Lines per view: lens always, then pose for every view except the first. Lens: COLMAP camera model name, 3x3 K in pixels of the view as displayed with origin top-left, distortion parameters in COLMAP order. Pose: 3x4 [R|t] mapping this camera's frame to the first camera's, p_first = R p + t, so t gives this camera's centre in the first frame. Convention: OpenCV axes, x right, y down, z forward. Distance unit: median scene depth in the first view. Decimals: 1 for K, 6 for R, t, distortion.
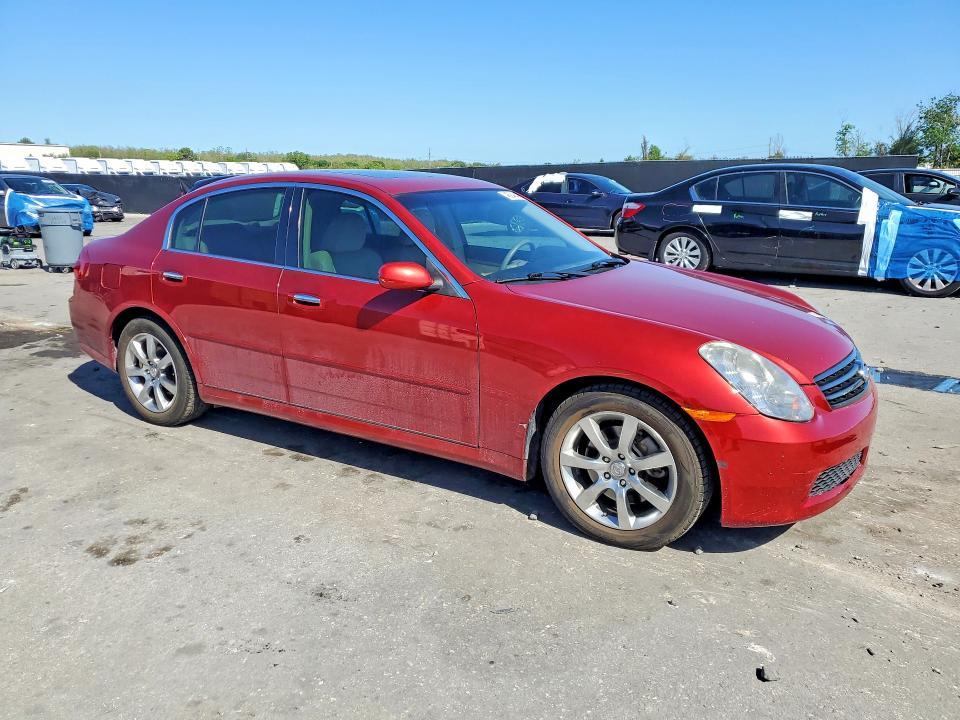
lens RADIAL K [[745.6, 0, 464.0], [0, 745.6, 365.3], [0, 0, 1]] dist [-0.001219, -0.003698]
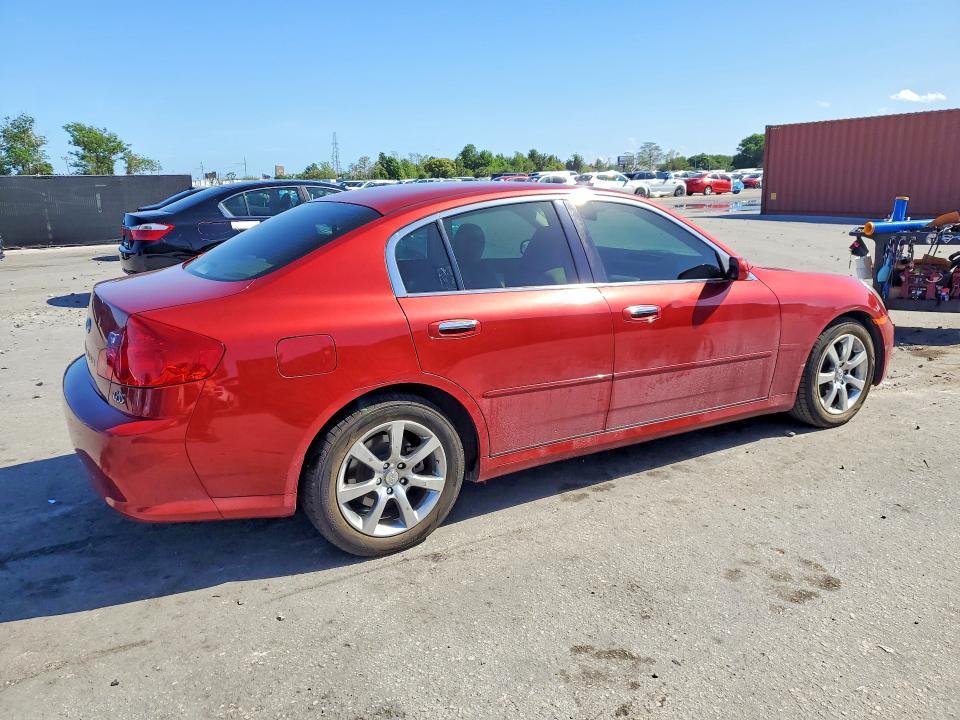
lens RADIAL K [[767.7, 0, 480.0], [0, 767.7, 360.0], [0, 0, 1]] dist [0.002626, -0.000818]
pose [[0.485863, -0.220669, 0.845720, -1.238382], [0.251720, 0.961936, 0.106380, -0.198243], [-0.837003, 0.161198, 0.522915, 0.696025]]
